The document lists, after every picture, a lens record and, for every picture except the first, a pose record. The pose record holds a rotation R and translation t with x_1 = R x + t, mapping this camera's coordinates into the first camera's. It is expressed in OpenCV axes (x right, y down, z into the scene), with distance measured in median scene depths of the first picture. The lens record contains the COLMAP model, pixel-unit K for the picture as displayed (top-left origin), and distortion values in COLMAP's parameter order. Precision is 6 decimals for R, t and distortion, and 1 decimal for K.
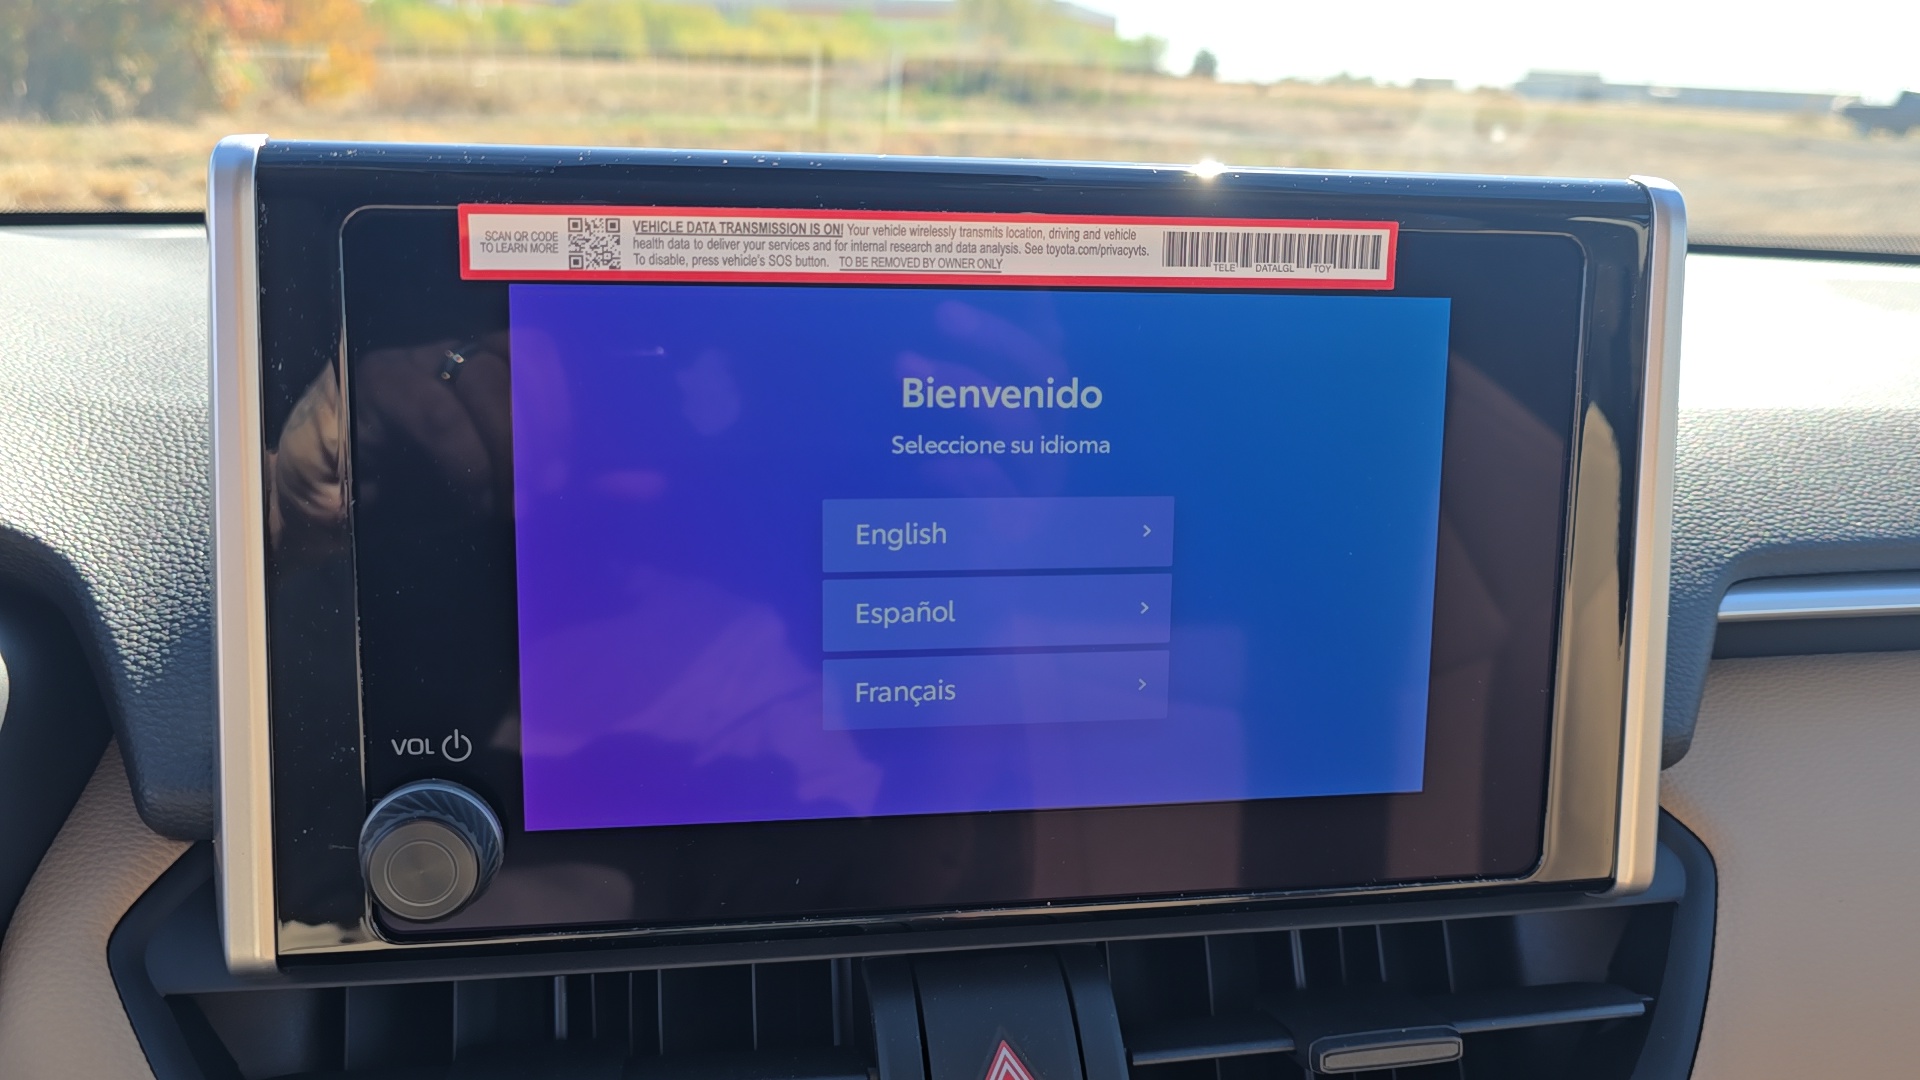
lens RADIAL K [[1640.9, 0, 1037.4], [0, 1640.9, 544.0], [0, 0, 1]] dist [-0.030893, -0.000251]
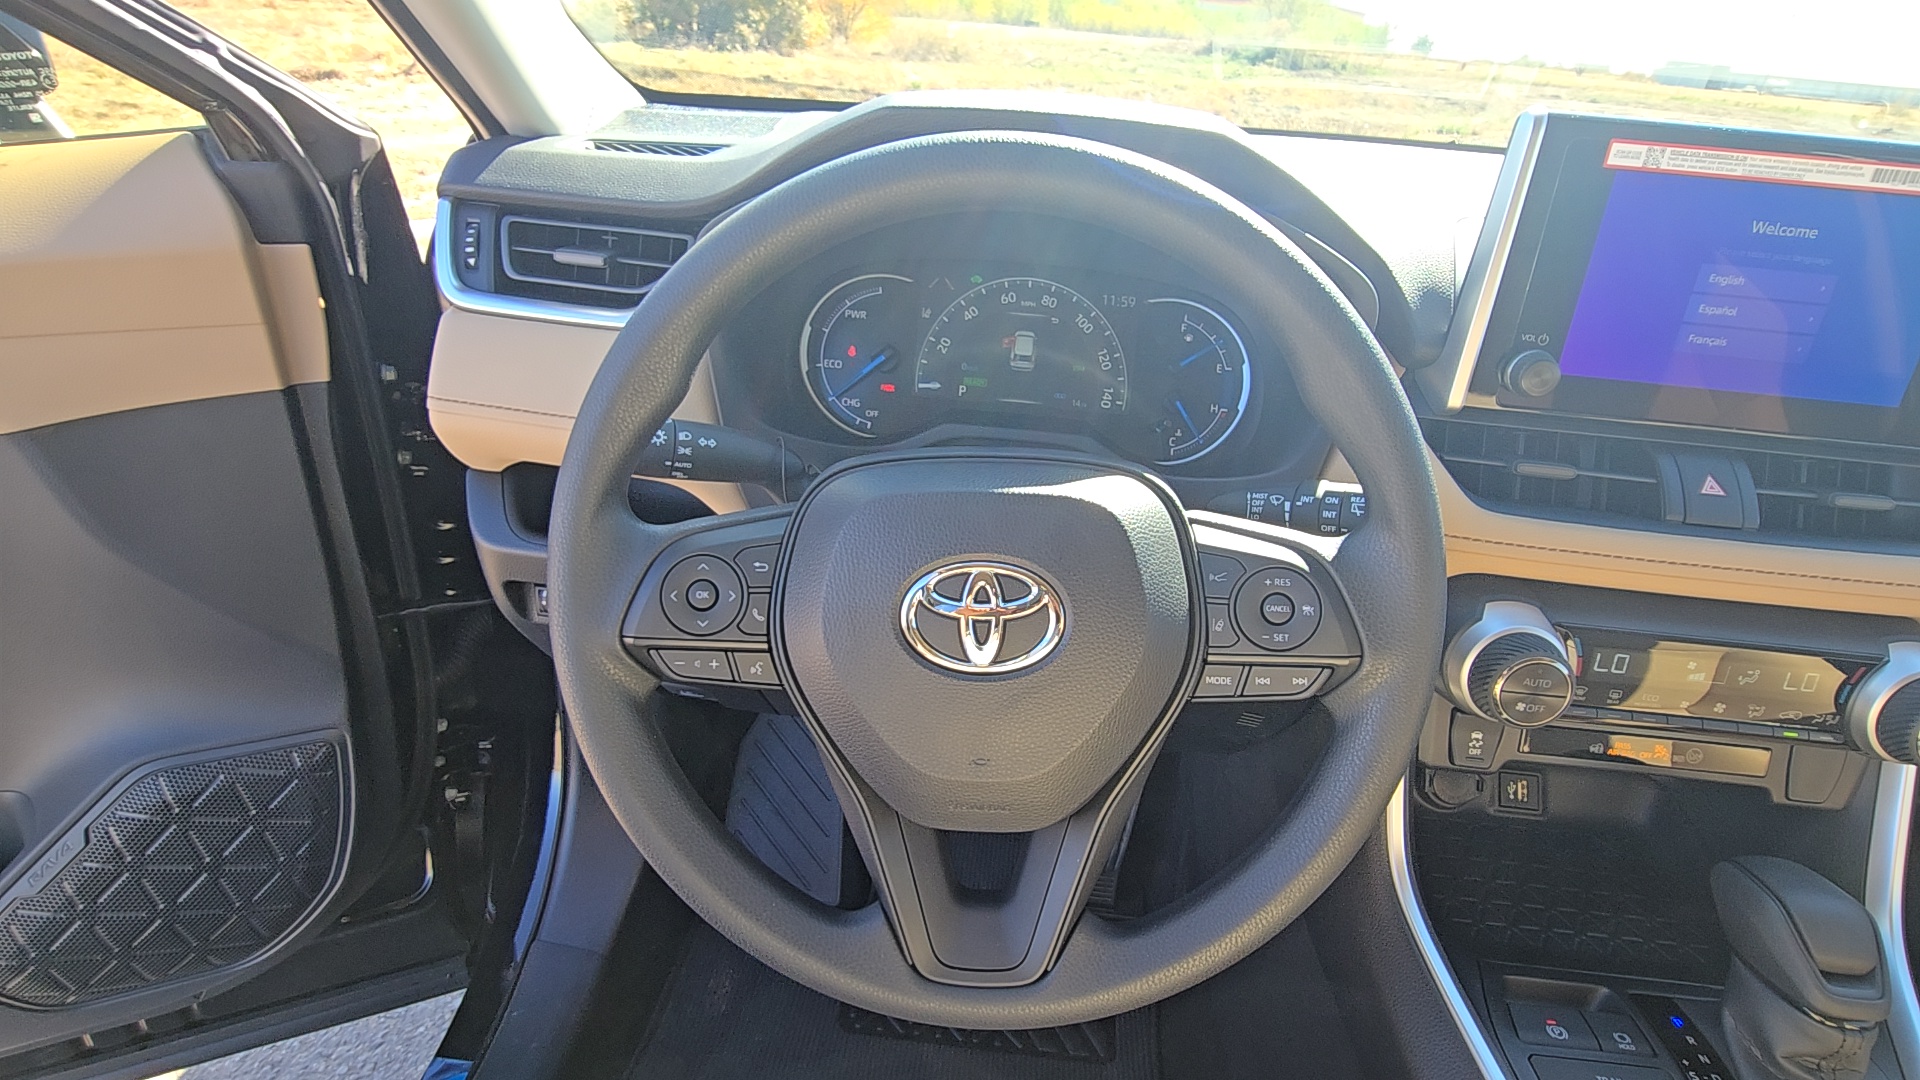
lens RADIAL K [[977.2, 0, 963.5], [0, 977.2, 550.4], [0, 0, 1]] dist [-0.000583, 0.000535]
pose [[0.964088, 0.156349, -0.214684, -0.853680], [-0.109851, 0.970717, 0.213638, 0.214312], [0.241799, -0.182383, 0.953032, -0.884219]]
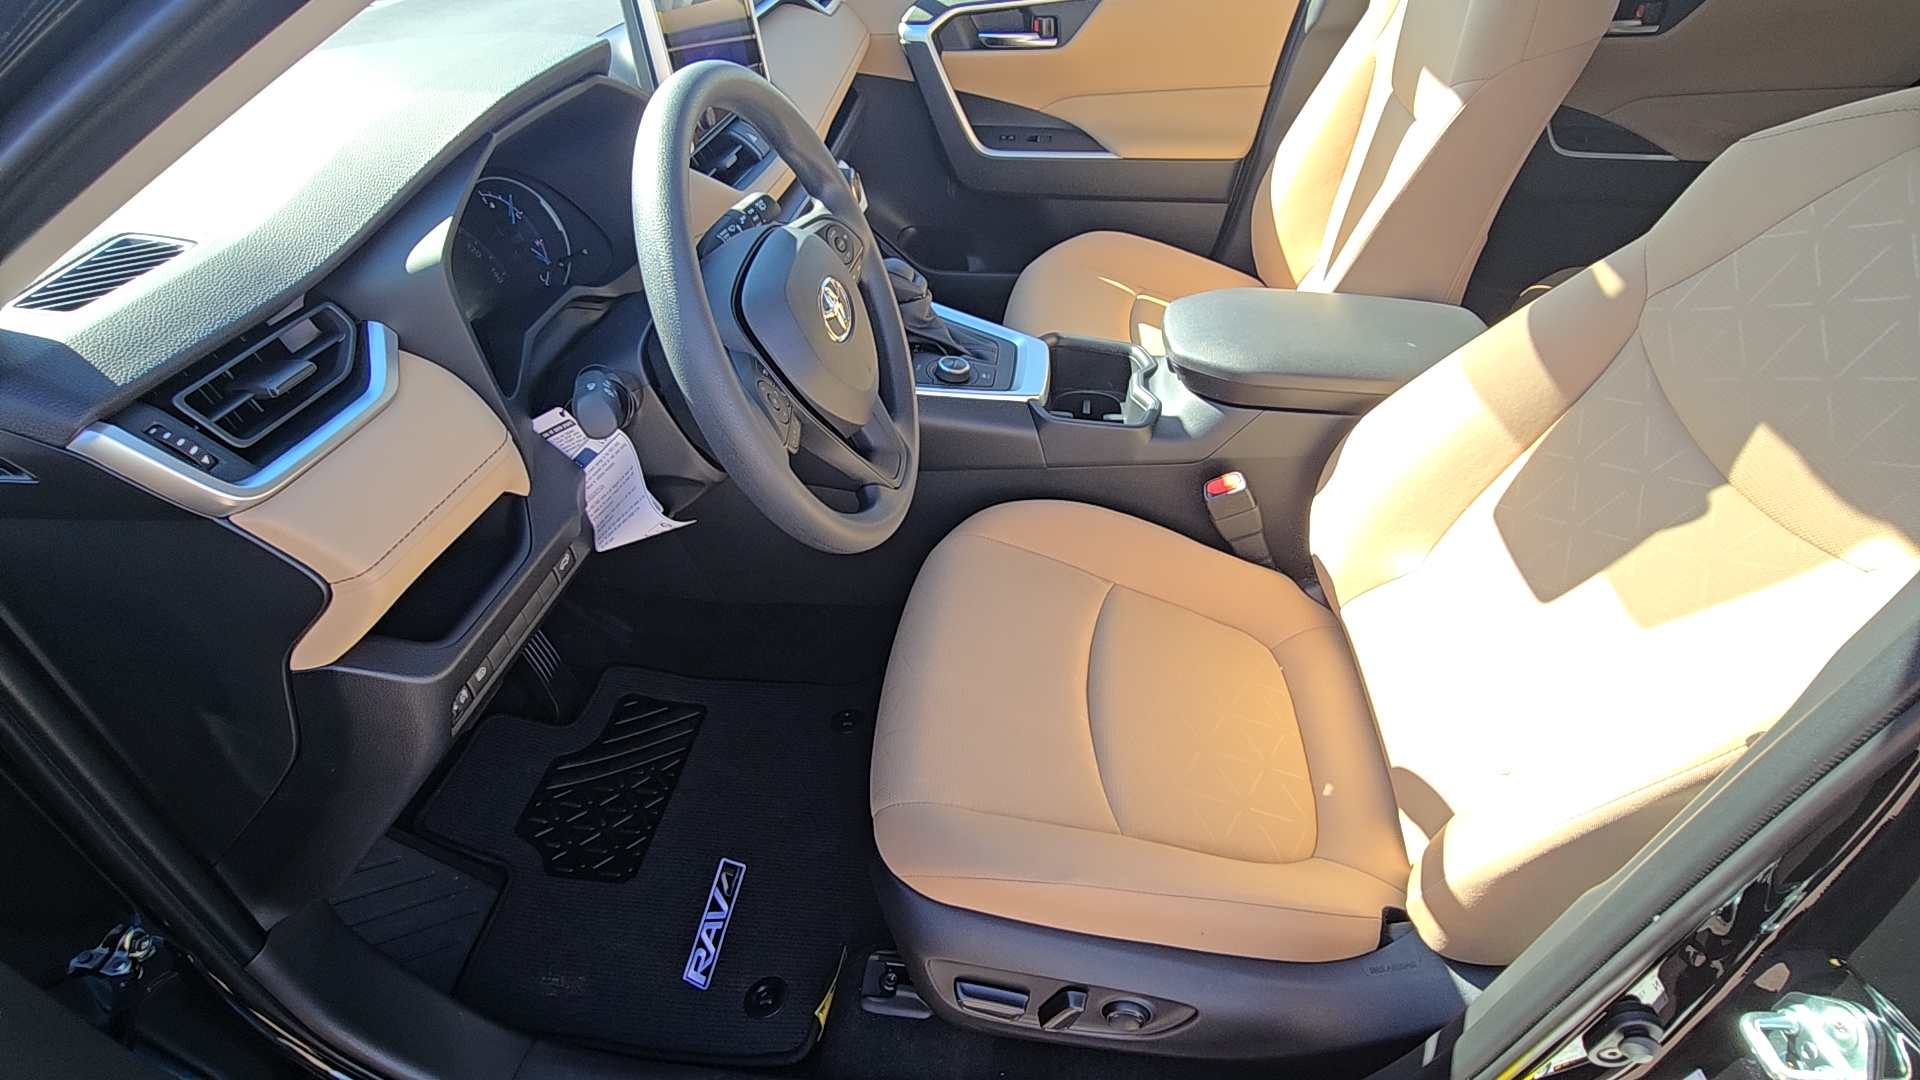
lens RADIAL K [[977.2, 0, 963.5], [0, 977.2, 550.4], [0, 0, 1]] dist [-0.000583, 0.000535]
pose [[0.298090, -0.623382, 0.722867, -3.079172], [0.279424, 0.781109, 0.558382, -0.232689], [-0.912723, 0.035539, 0.407029, -0.951839]]
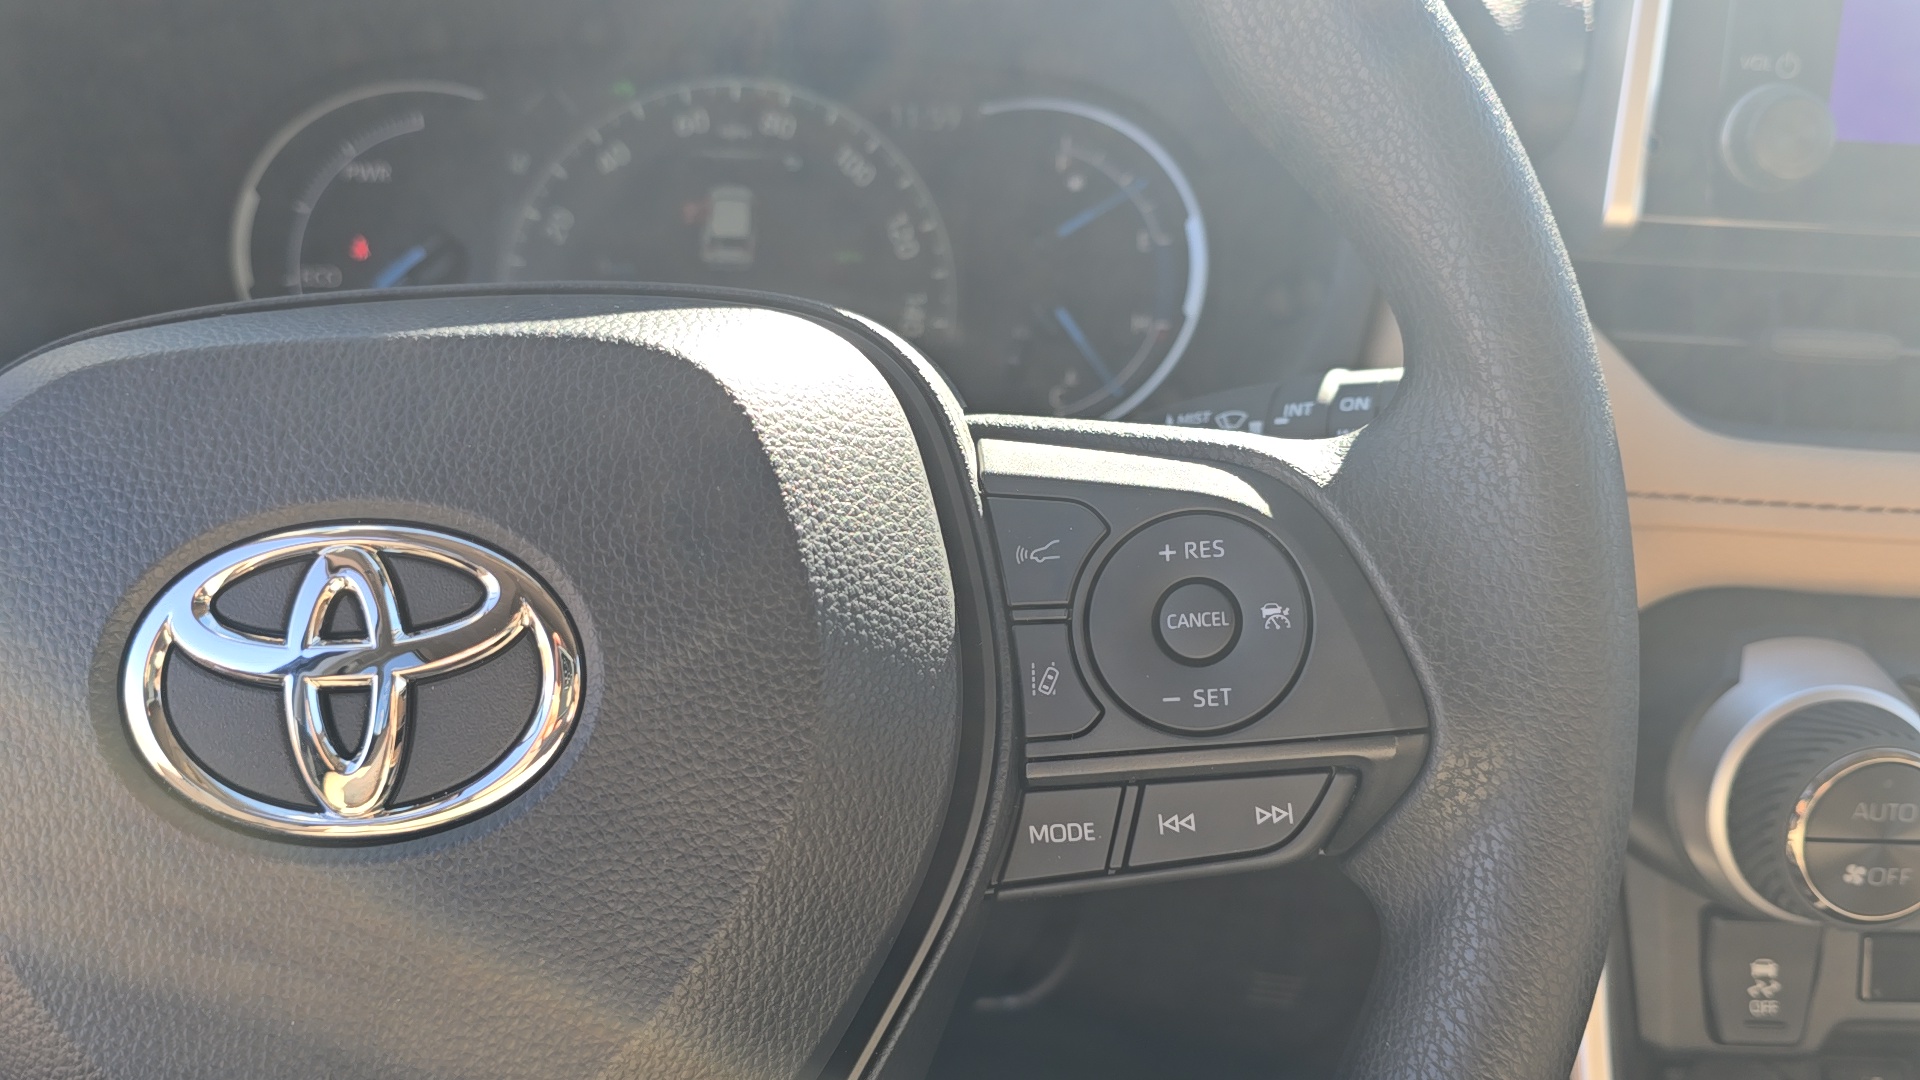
lens RADIAL K [[1670.9, 0, 960.0], [0, 1670.9, 568.4], [0, 0, 1]] dist [-0.030676, -0.002174]
pose [[0.981372, 0.067990, -0.179683, -0.691791], [-0.054285, 0.995305, 0.080127, 0.429583], [0.184287, -0.068880, 0.980456, -0.398091]]
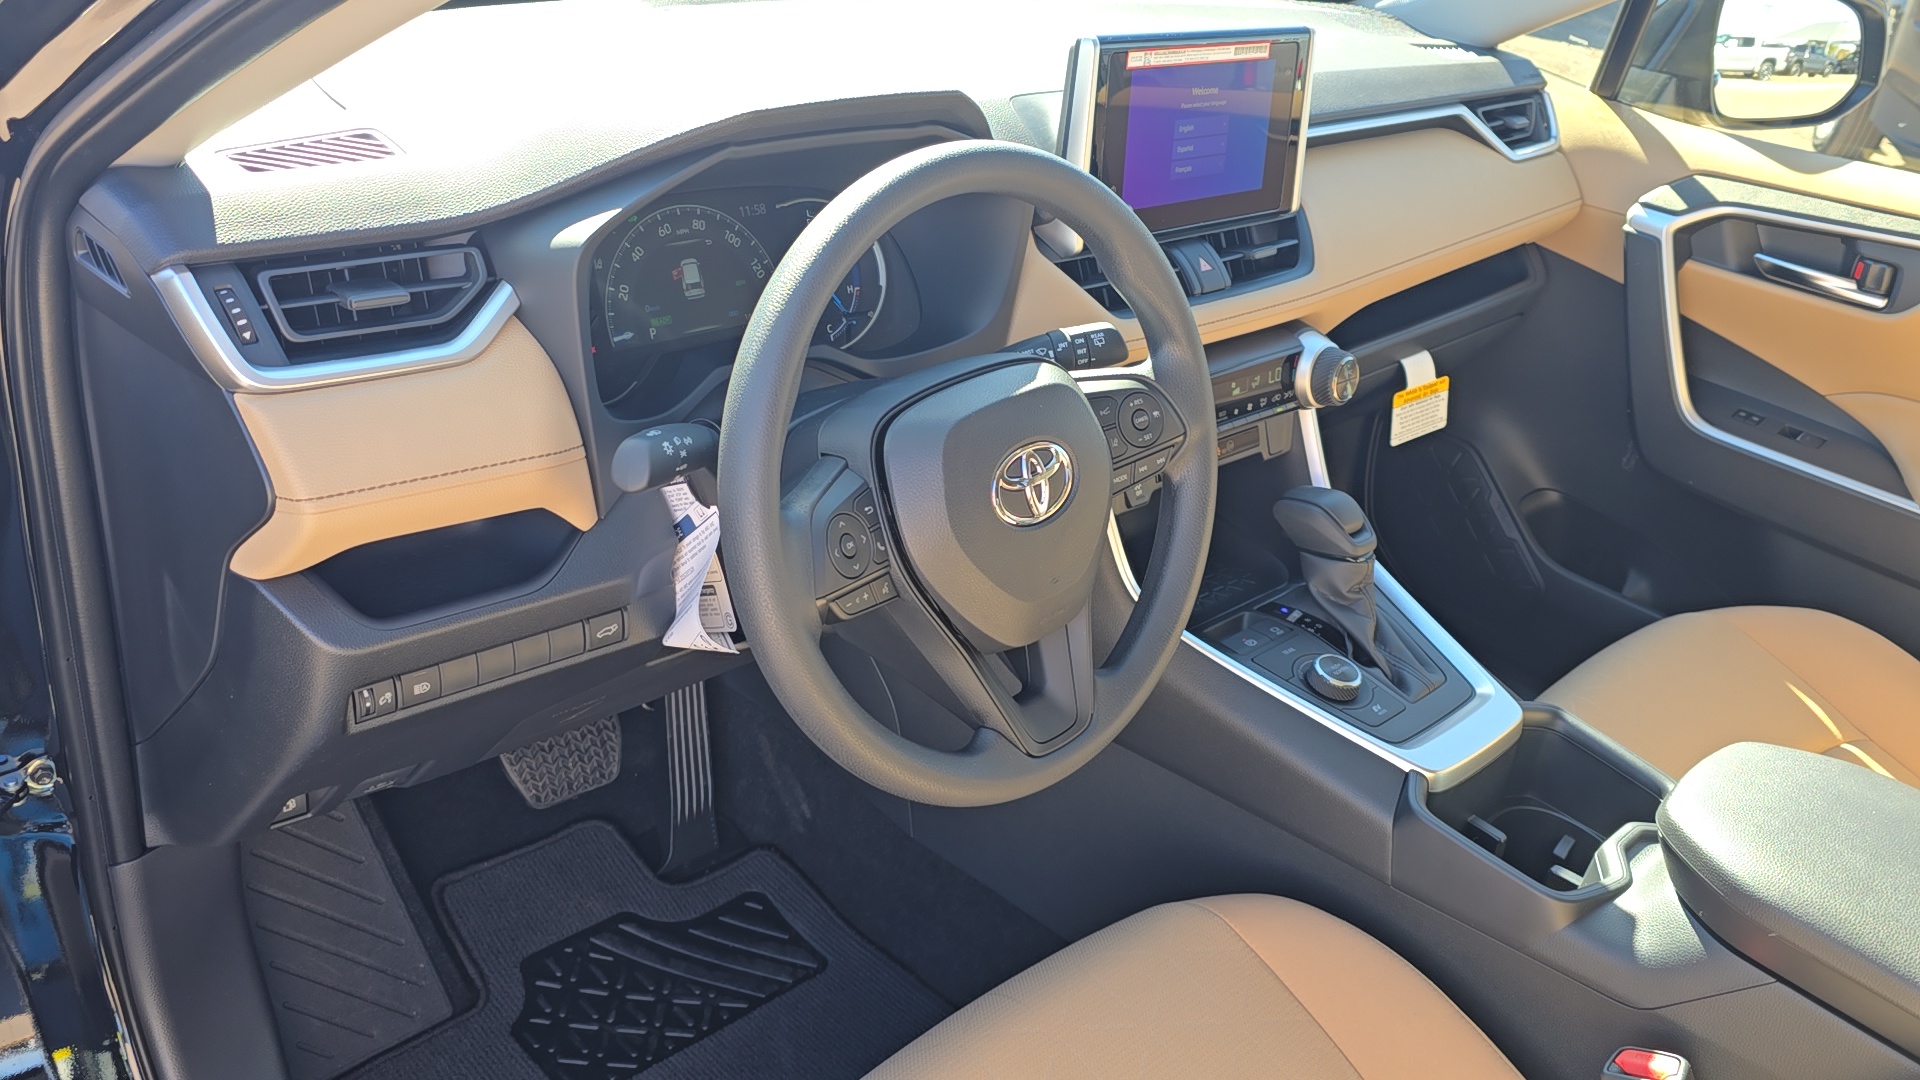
lens RADIAL K [[1592.7, 0, 960.0], [0, 1592.7, 540.0], [0, 0, 1]] dist [-0.004474, 0.003425]
pose [[0.830424, -0.198067, 0.520736, -2.672125], [0.059482, 0.960849, 0.270613, -0.120619], [-0.553948, -0.193749, 0.809693, -1.956826]]
